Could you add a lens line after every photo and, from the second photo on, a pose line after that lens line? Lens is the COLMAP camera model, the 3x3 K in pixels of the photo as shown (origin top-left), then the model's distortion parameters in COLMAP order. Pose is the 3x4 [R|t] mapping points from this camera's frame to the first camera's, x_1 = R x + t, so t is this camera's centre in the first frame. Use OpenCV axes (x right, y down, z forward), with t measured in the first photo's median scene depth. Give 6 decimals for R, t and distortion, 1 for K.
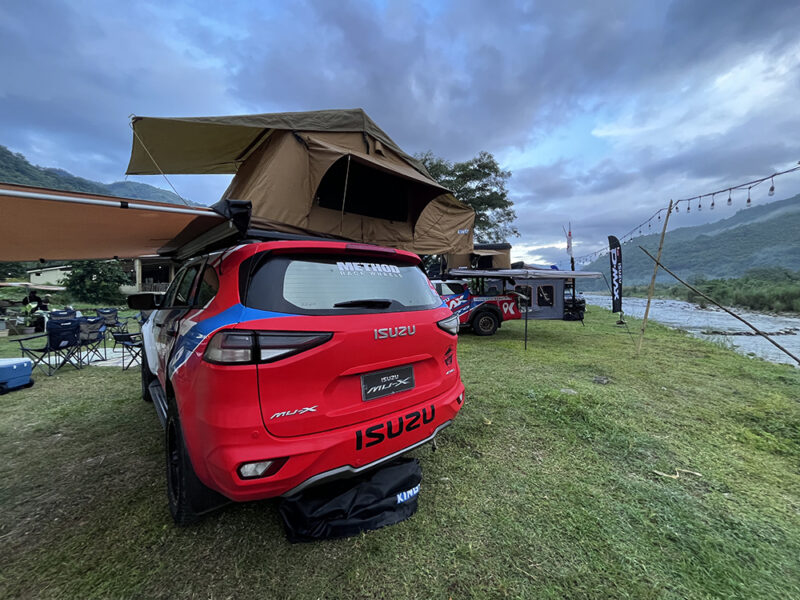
lens RADIAL K [[321.6, 0, 399.3], [0, 321.6, 300.2], [0, 0, 1]] dist [-0.002934, 0.001061]
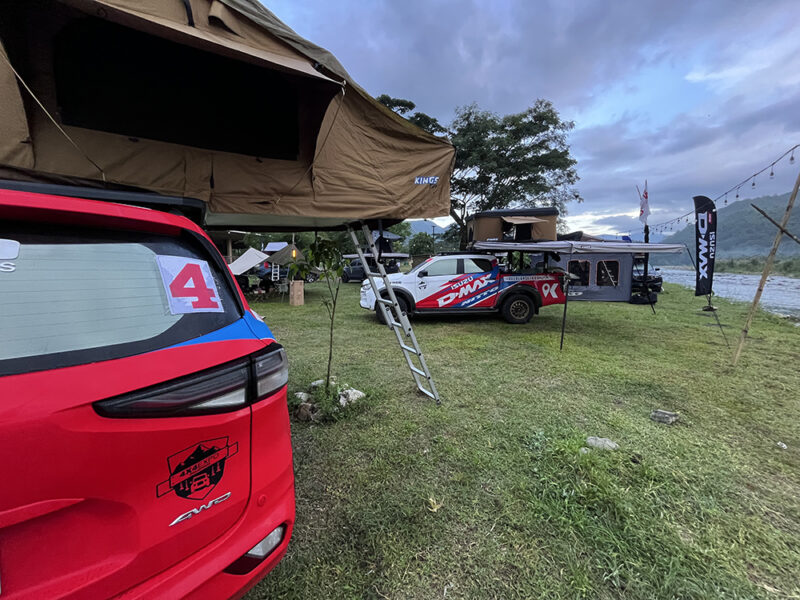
lens RADIAL K [[321.6, 0, 399.9], [0, 321.6, 299.9], [0, 0, 1]] dist [-0.002934, 0.001061]
pose [[0.986330, 0.023091, -0.163159, 0.096293], [-0.009349, 0.996380, 0.084495, -0.014542], [0.164519, -0.081814, 0.982975, 0.141693]]
